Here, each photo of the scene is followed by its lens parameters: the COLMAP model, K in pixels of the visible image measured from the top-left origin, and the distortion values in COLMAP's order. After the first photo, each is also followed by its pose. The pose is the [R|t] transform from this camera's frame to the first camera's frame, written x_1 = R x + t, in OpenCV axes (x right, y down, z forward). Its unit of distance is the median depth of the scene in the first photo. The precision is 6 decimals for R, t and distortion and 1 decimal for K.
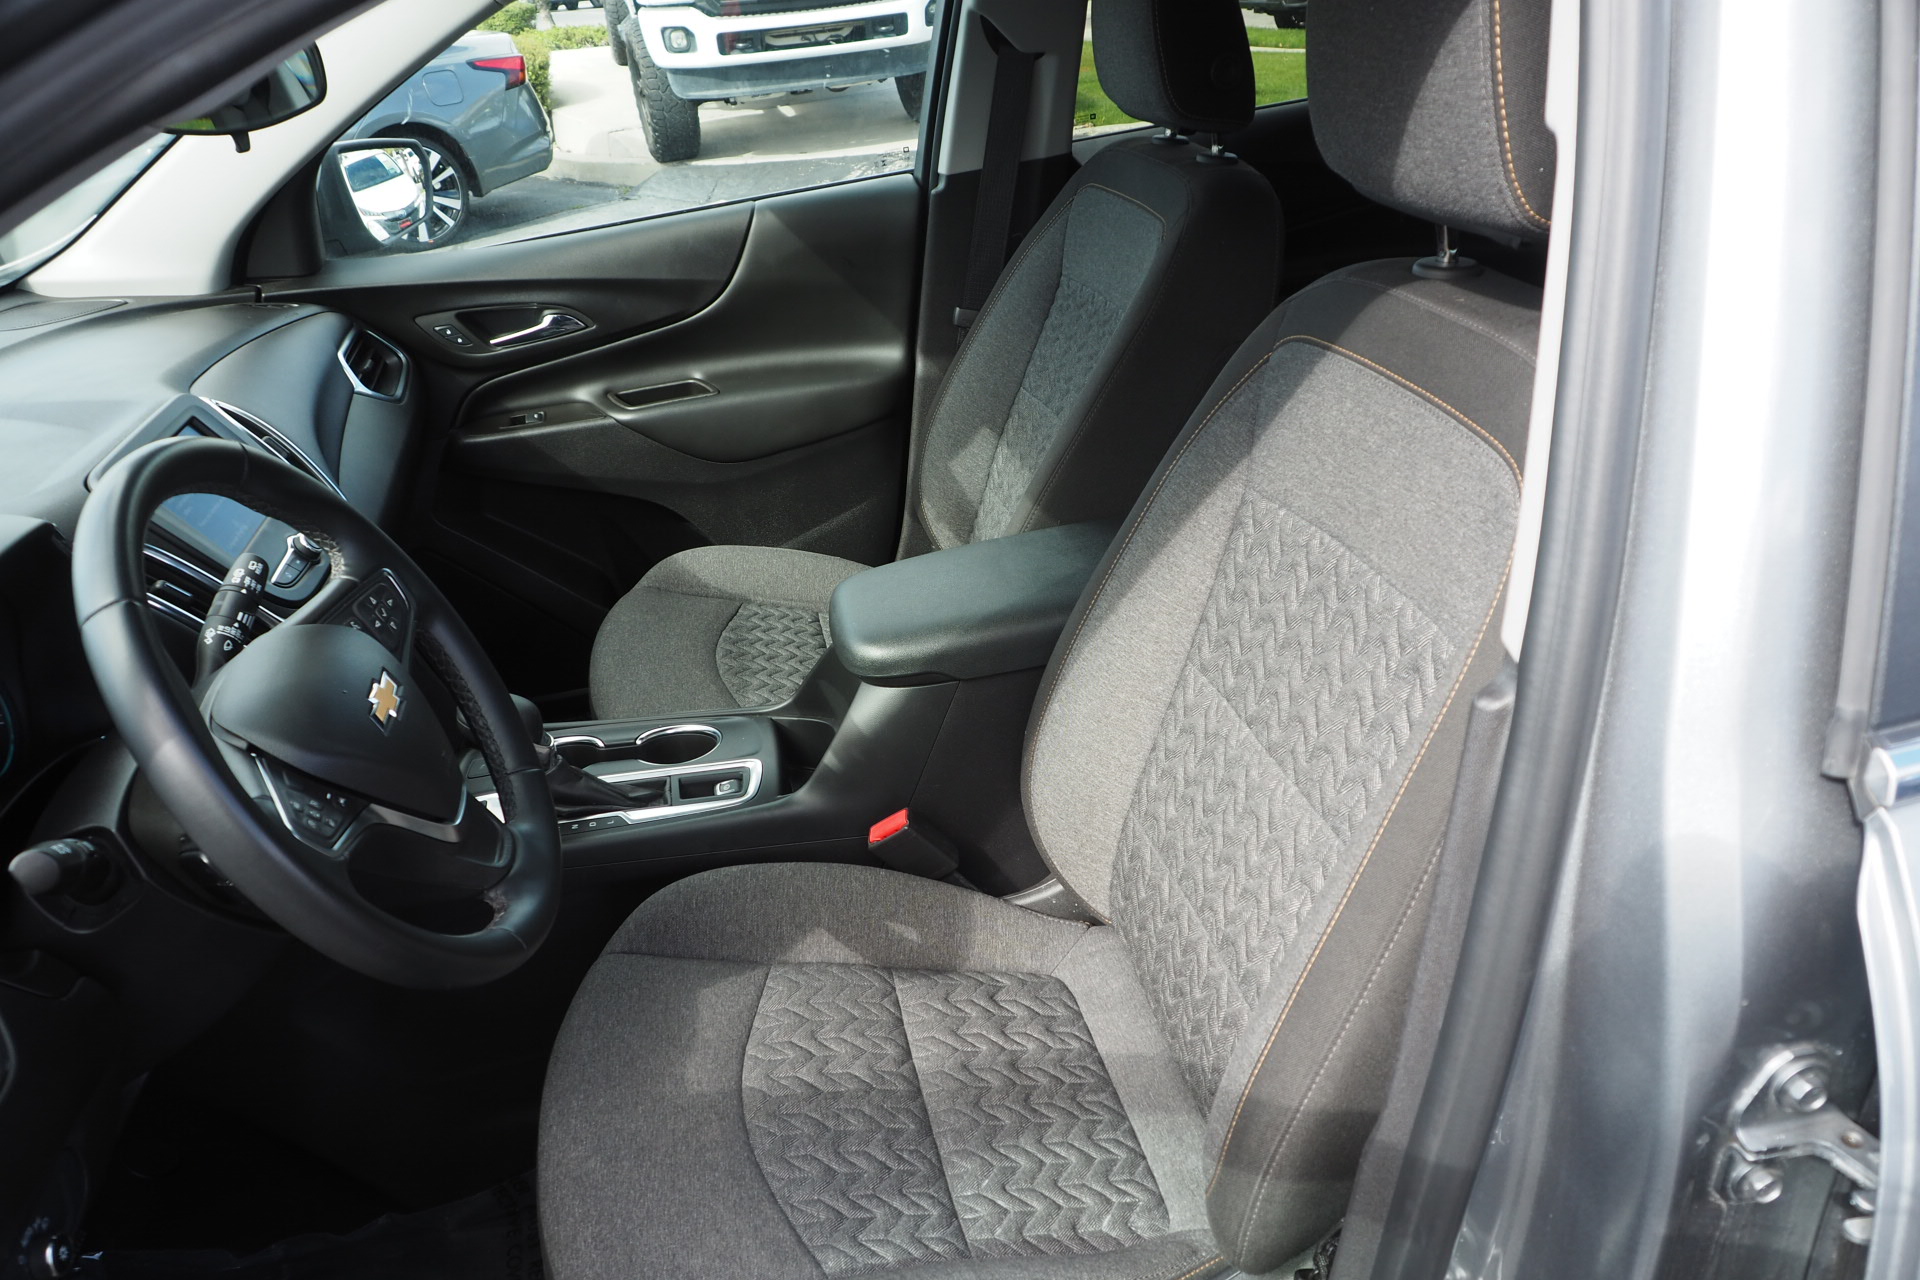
lens RADIAL K [[1347.9, 0, 960.0], [0, 1347.9, 640.0], [0, 0, 1]] dist [-0.028597, -0.001252]
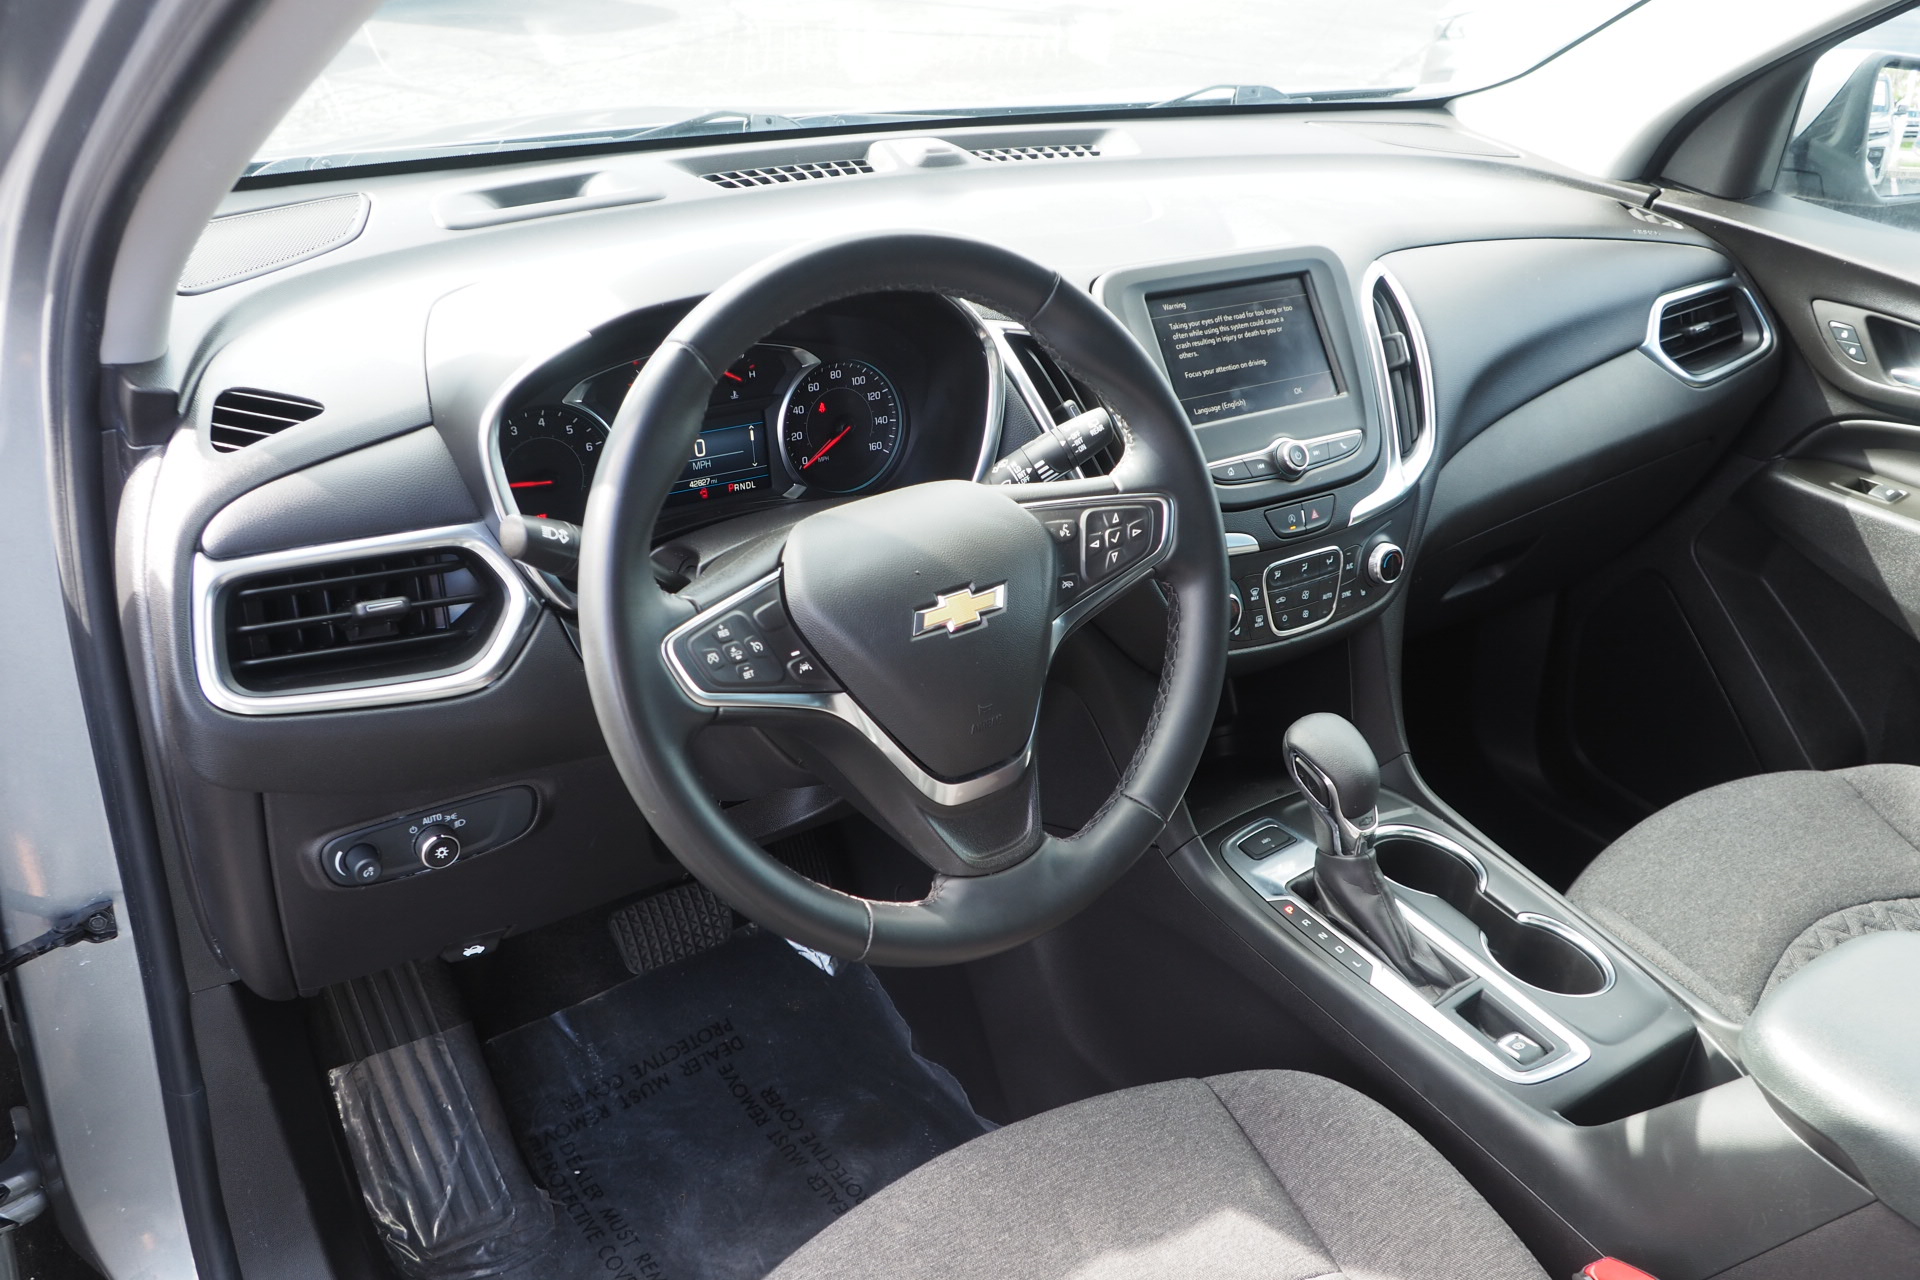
lens RADIAL K [[1554.6, 0, 963.3], [0, 1554.6, 662.4], [0, 0, 1]] dist [-0.012553, -0.001402]
pose [[0.397038, 0.523079, -0.754155, 0.193880], [-0.500726, 0.812087, 0.299645, -0.135494], [0.769178, 0.258655, 0.584349, 0.278376]]
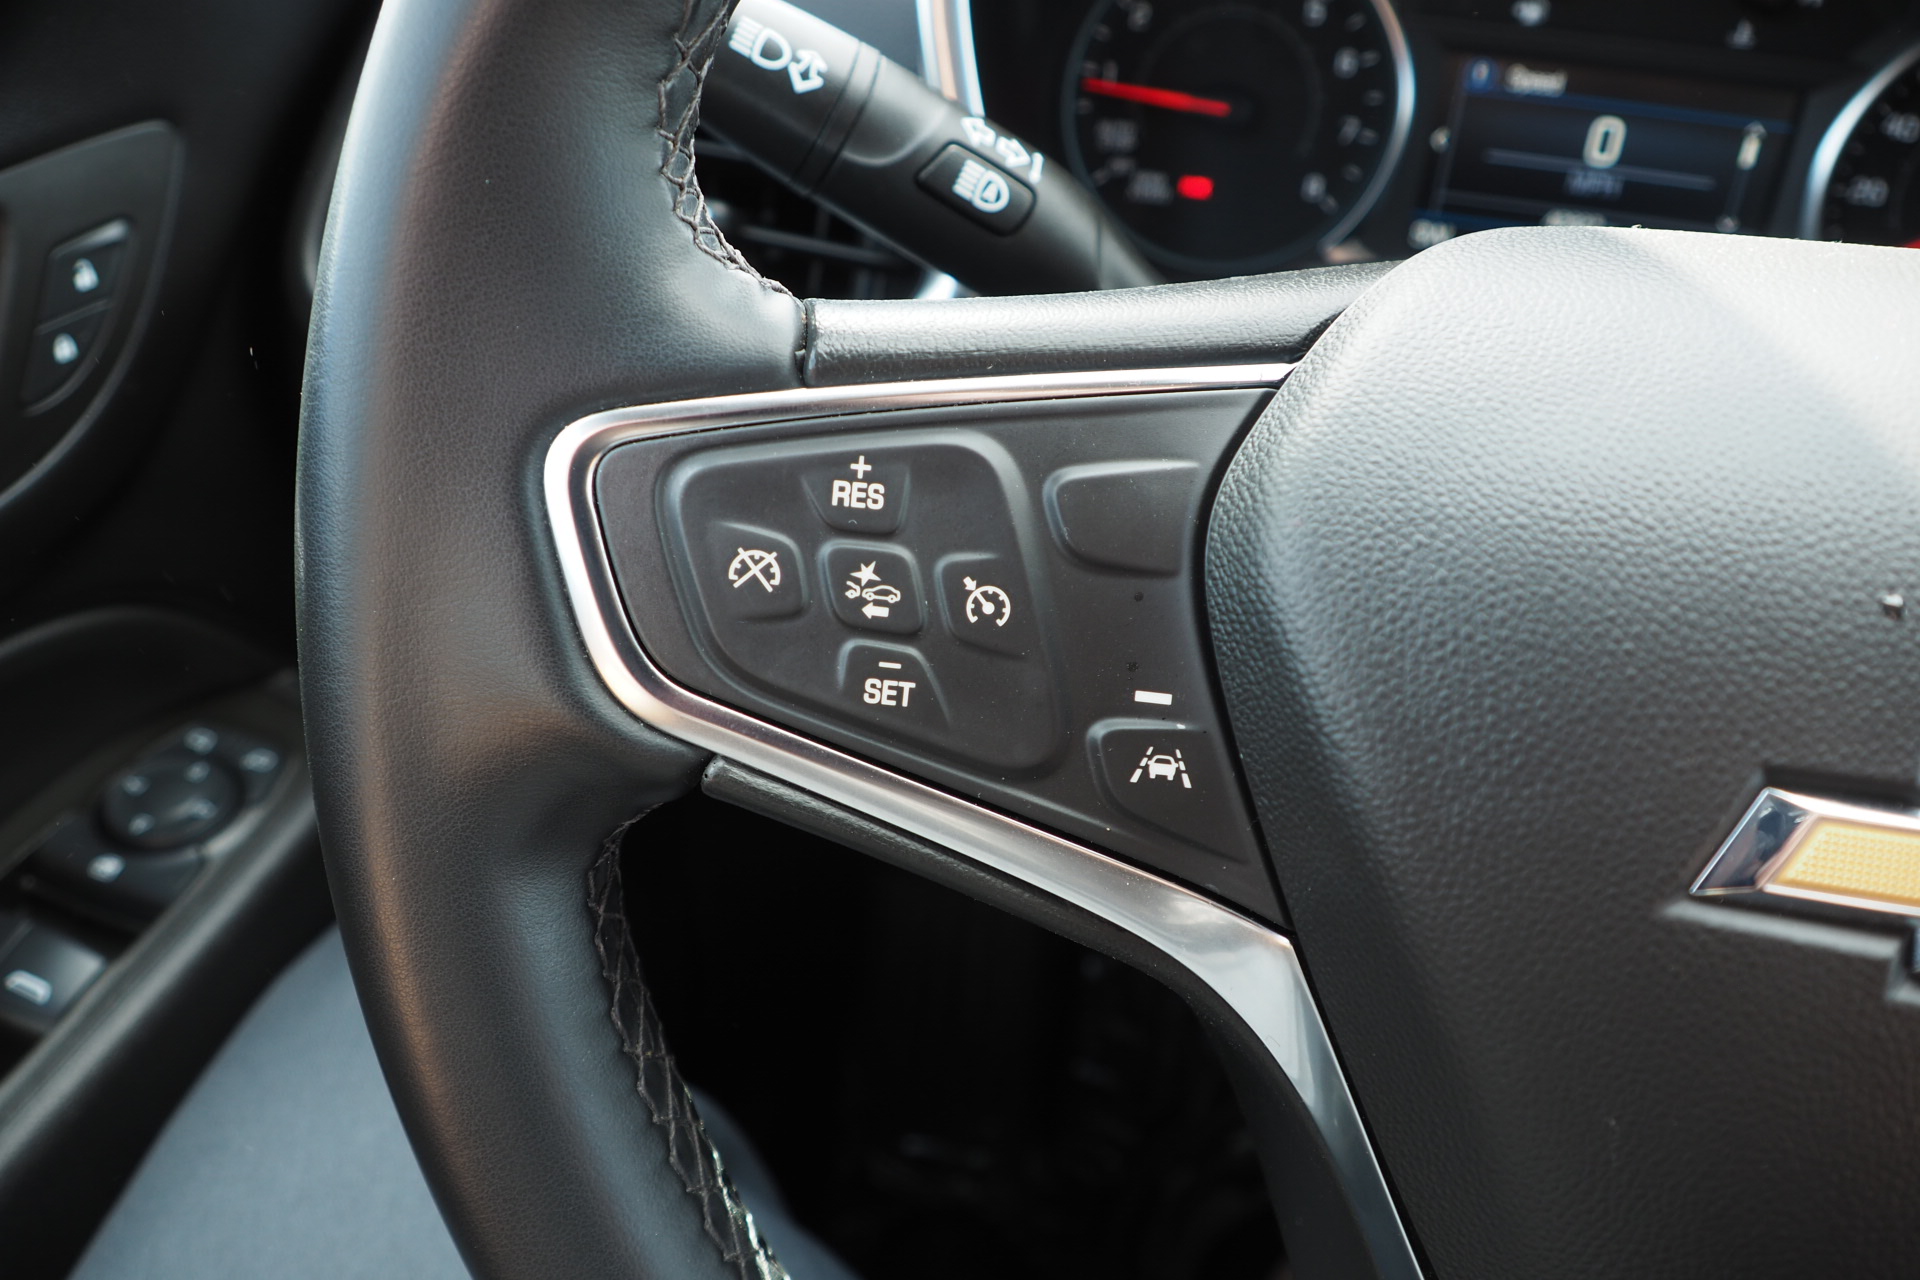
lens RADIAL K [[1357.8, 0, 955.9], [0, 1357.8, 664.6], [0, 0, 1]] dist [-0.057728, -0.007253]
pose [[-0.423793, 0.607504, -0.671817, -0.183619], [-0.421168, 0.524484, 0.739955, -0.016270], [0.801883, 0.596536, 0.033589, 0.548322]]
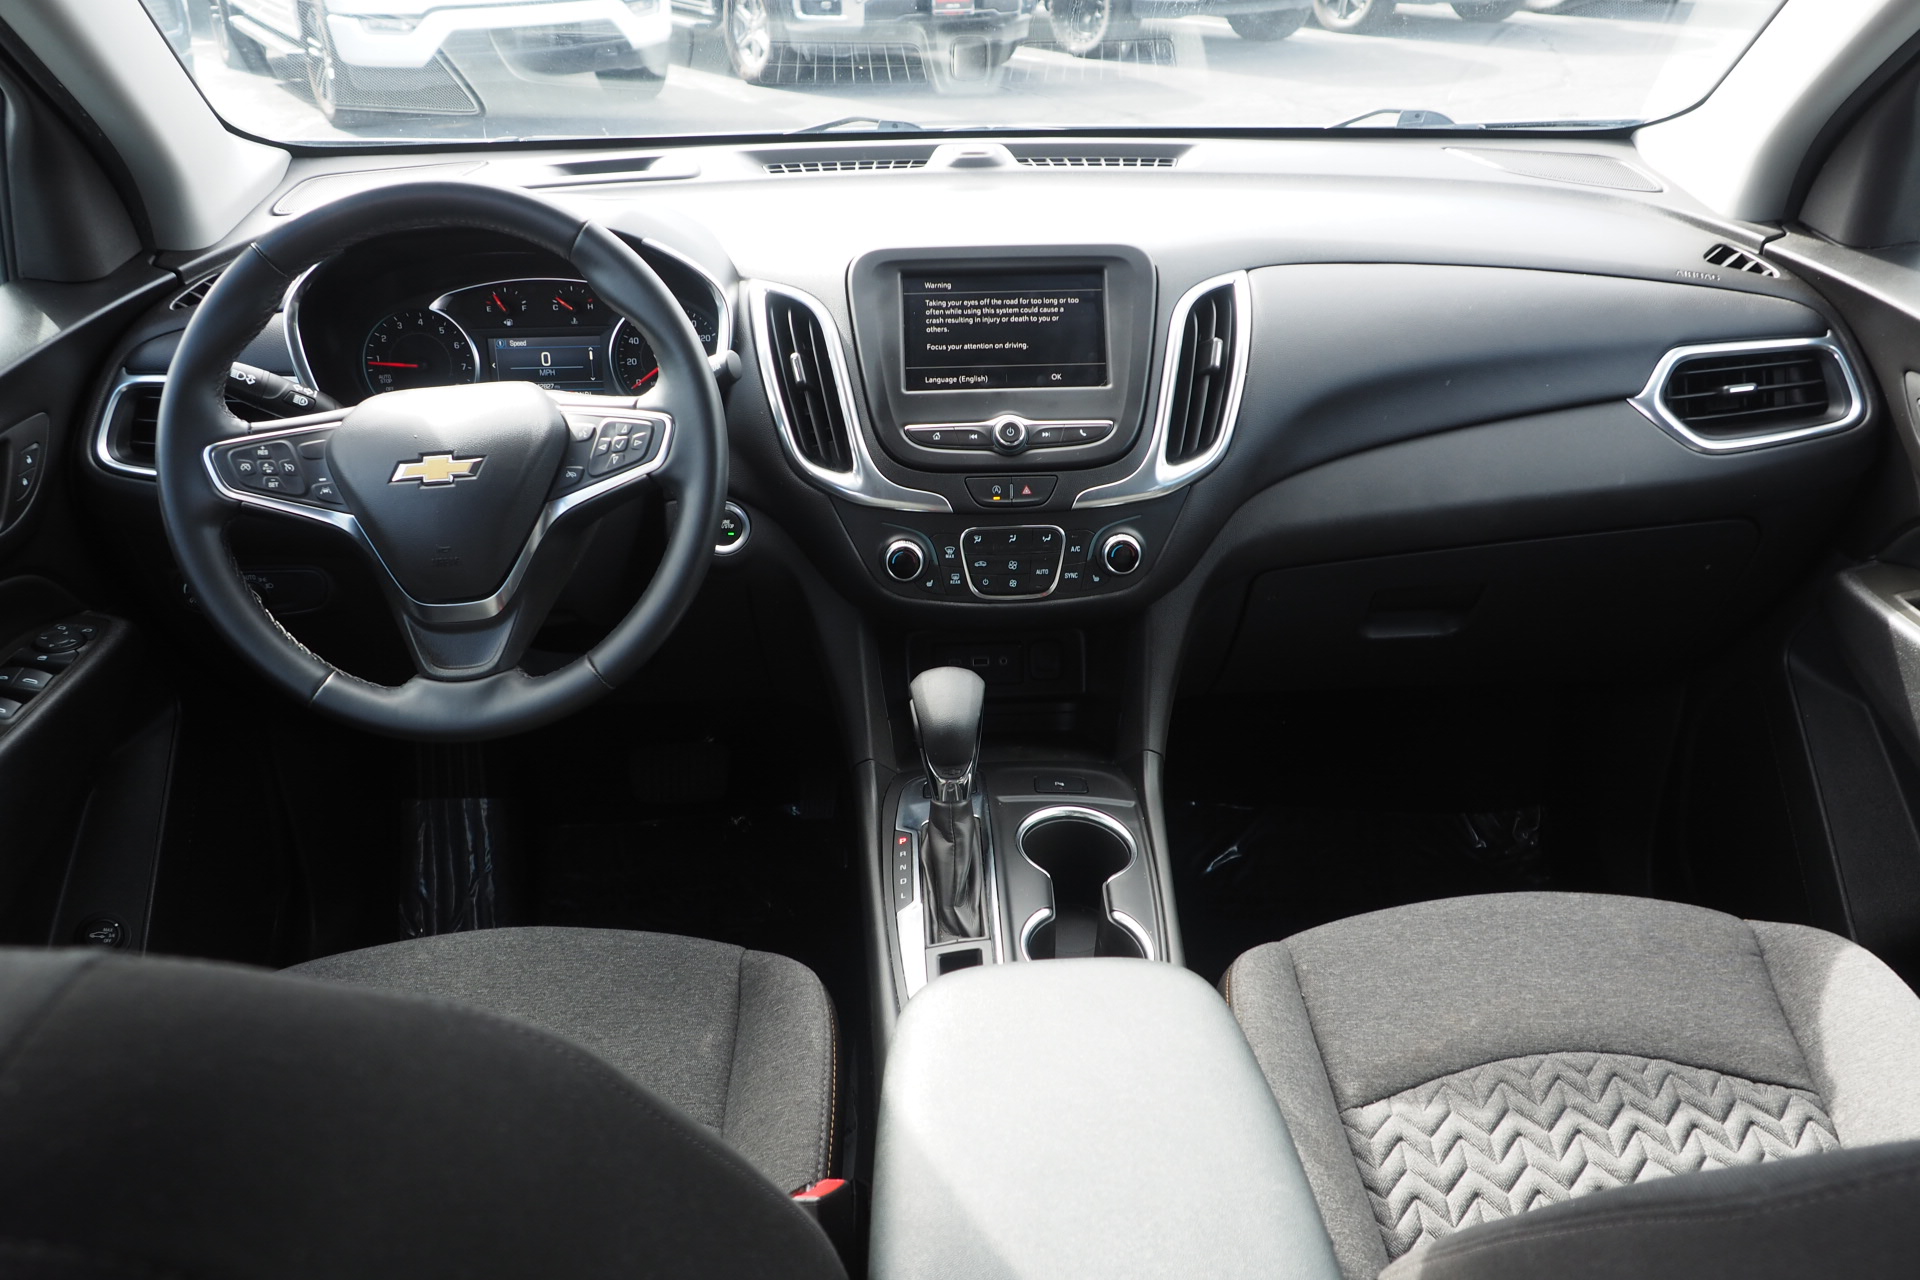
lens RADIAL K [[1487.8, 0, 960.0], [0, 1487.8, 640.0], [0, 0, 1]] dist [-0.009614, -0.006167]
pose [[-0.141288, 0.528586, -0.837039, 0.360743], [-0.447053, 0.720332, 0.530346, -0.420676], [0.883279, 0.449132, 0.134531, 0.790070]]
